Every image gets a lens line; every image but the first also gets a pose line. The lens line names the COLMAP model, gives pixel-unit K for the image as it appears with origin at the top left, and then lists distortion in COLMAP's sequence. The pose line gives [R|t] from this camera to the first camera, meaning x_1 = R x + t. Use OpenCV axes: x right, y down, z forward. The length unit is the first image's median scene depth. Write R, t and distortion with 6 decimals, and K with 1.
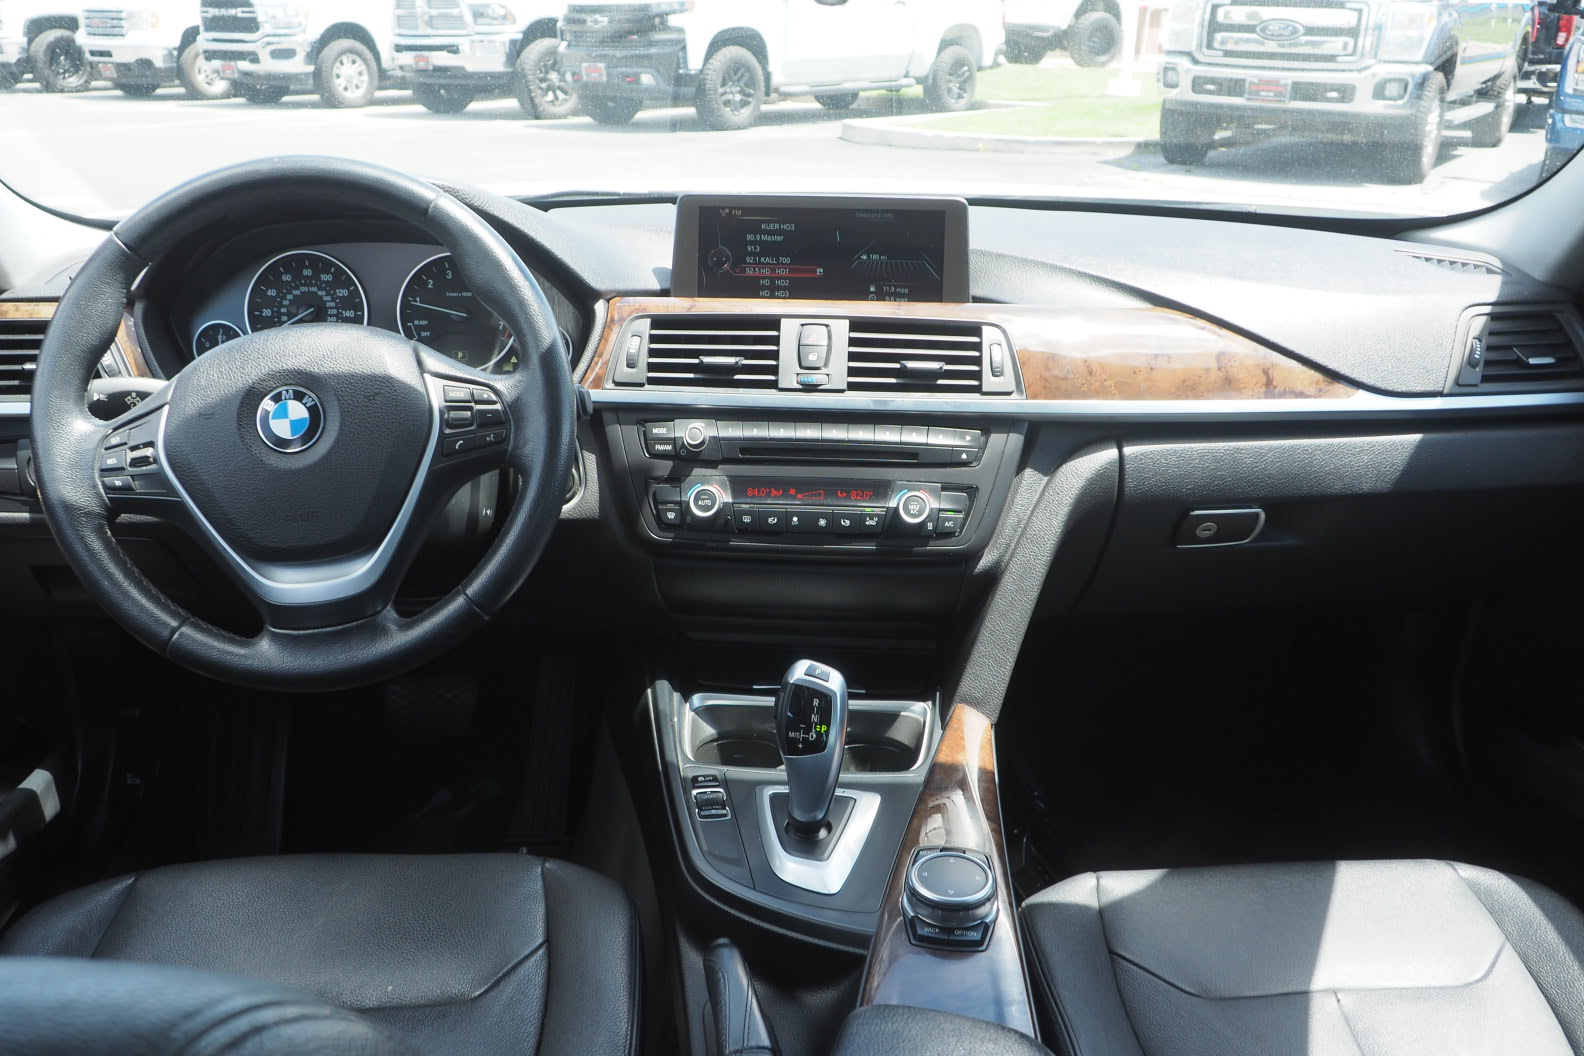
lens RADIAL K [[1379.7, 0, 792.0], [0, 1379.7, 528.0], [0, 0, 1]] dist [0.000365, 0.006778]
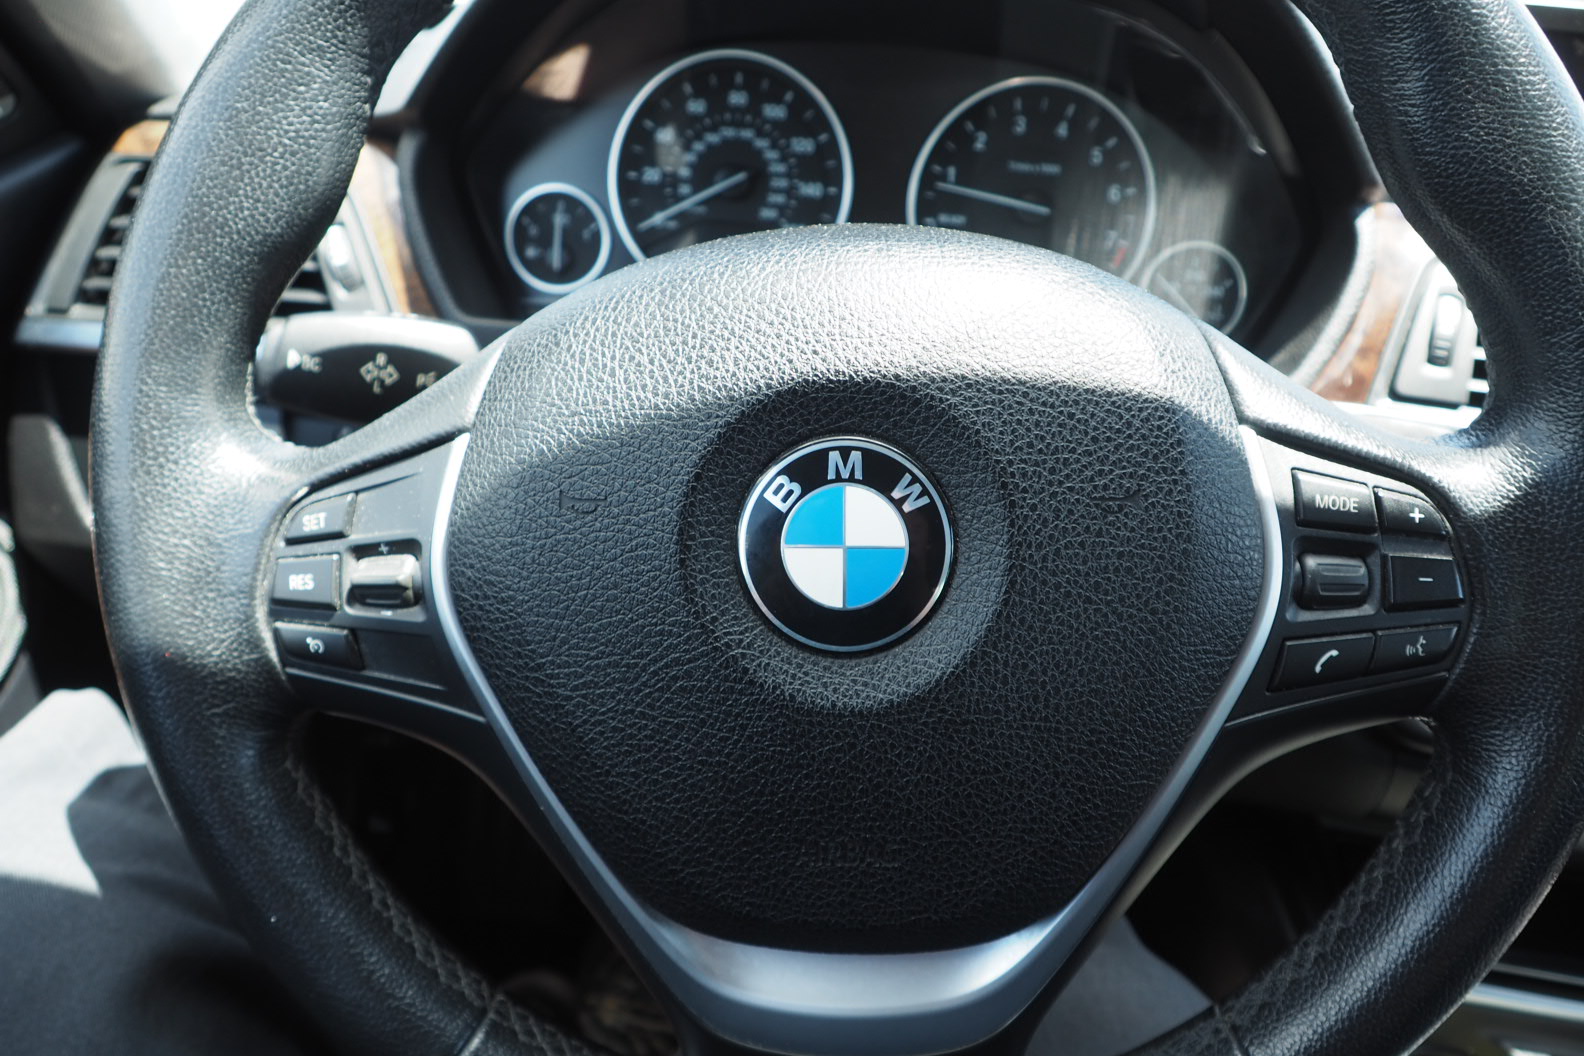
lens RADIAL K [[1133.0, 0, 792.0], [0, 1133.0, 528.0], [0, 0, 1]] dist [-0.034232, -0.000876]
pose [[0.987817, 0.123314, -0.094926, -0.285590], [-0.109889, 0.984651, 0.135595, -0.093955], [0.110190, -0.123512, 0.986206, 0.608193]]
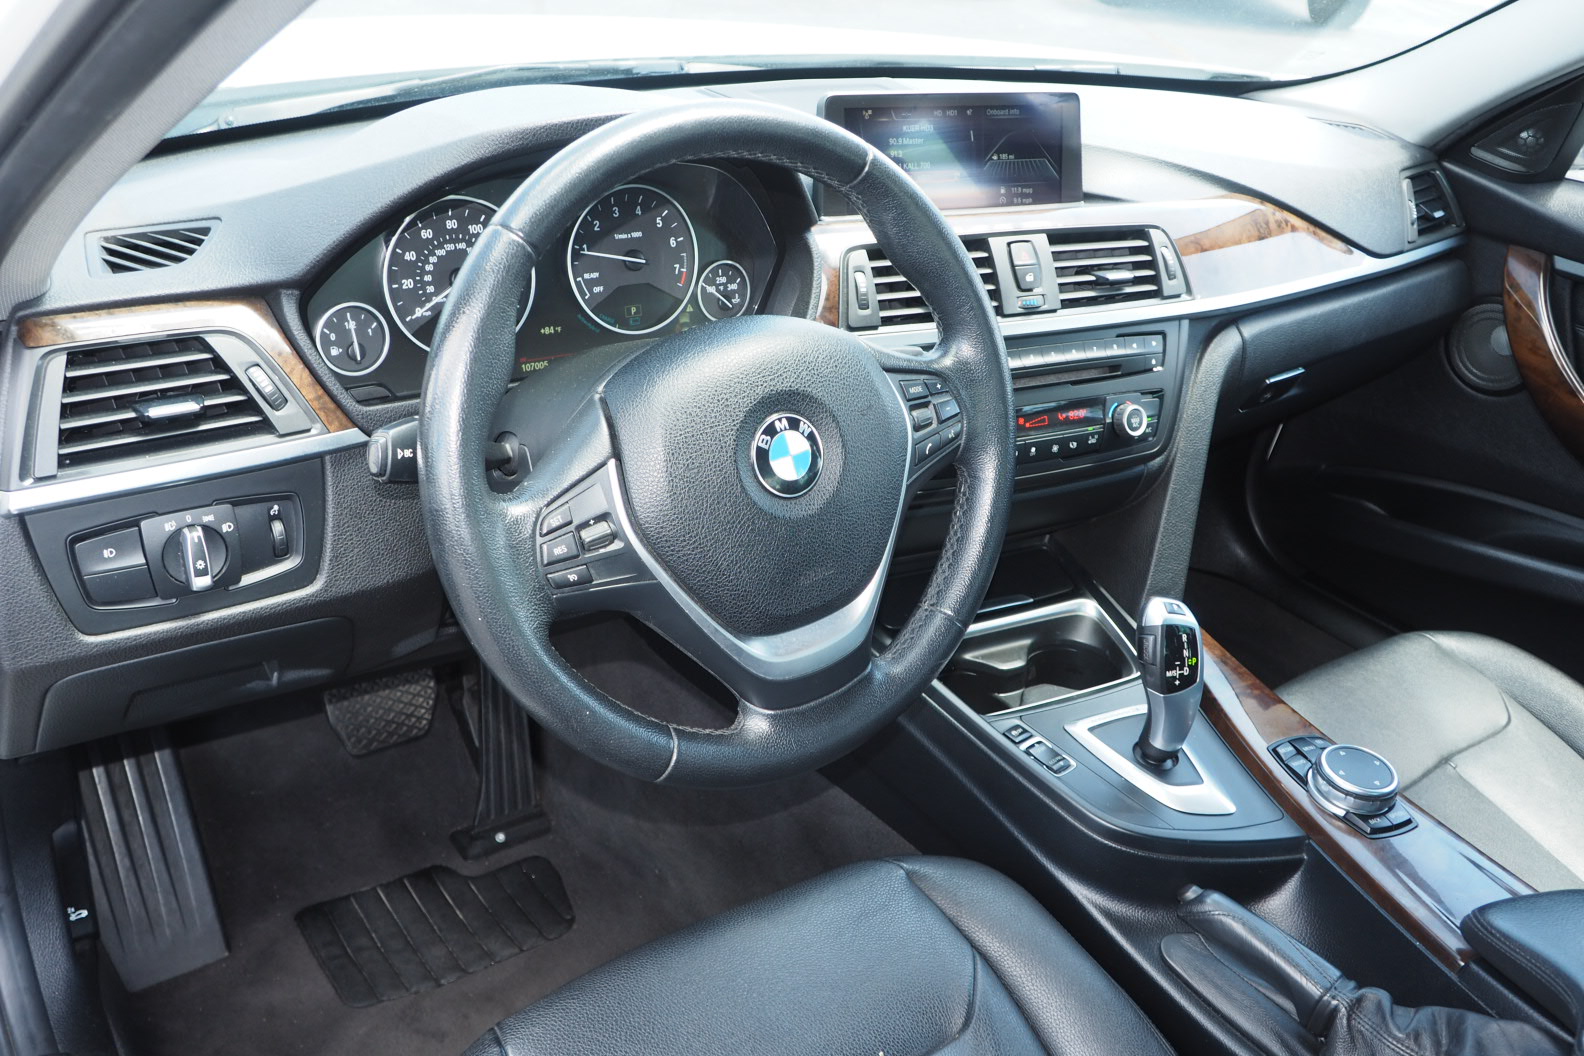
lens RADIAL K [[1358.8, 0, 792.0], [0, 1358.8, 528.0], [0, 0, 1]] dist [-0.012284, 0.006071]
pose [[0.846917, -0.191521, 0.496035, -0.612935], [0.106740, 0.975127, 0.194254, -0.153343], [-0.520901, -0.111570, 0.846295, 0.274341]]
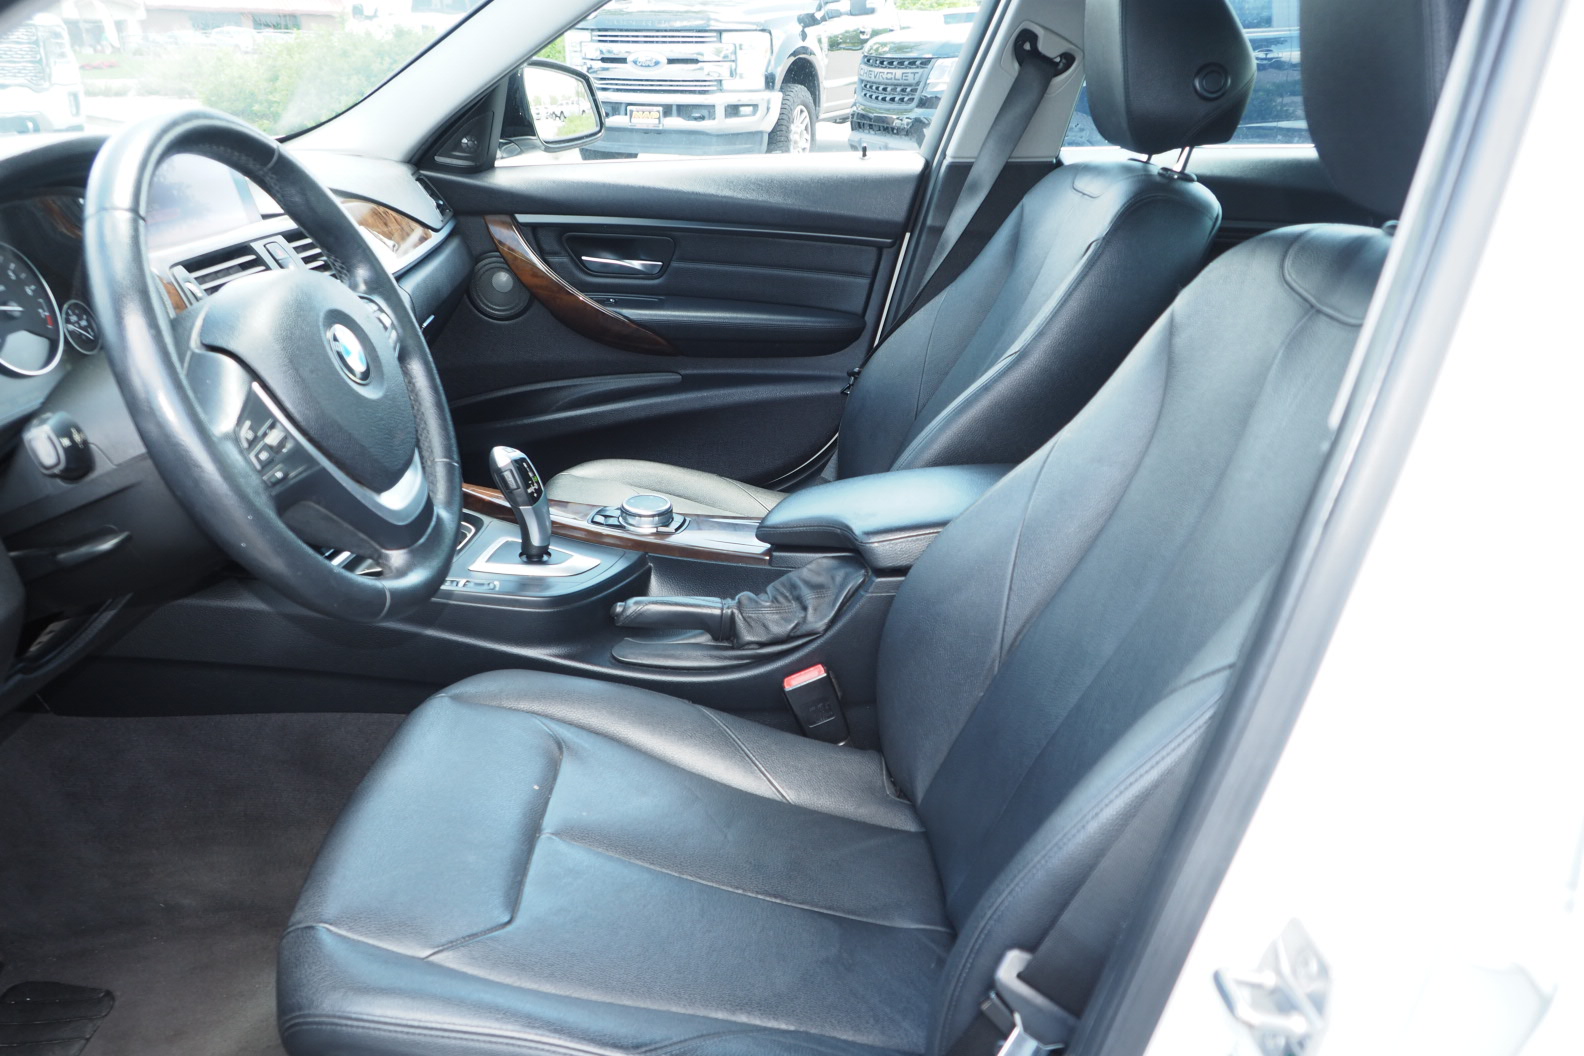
lens RADIAL K [[1173.8, 0, 792.0], [0, 1173.8, 528.0], [0, 0, 1]] dist [-0.042987, -0.003178]
pose [[0.070826, -0.384932, 0.920224, -0.973585], [0.324745, 0.881179, 0.343605, -0.127699], [-0.943146, 0.274502, 0.187415, 0.454372]]
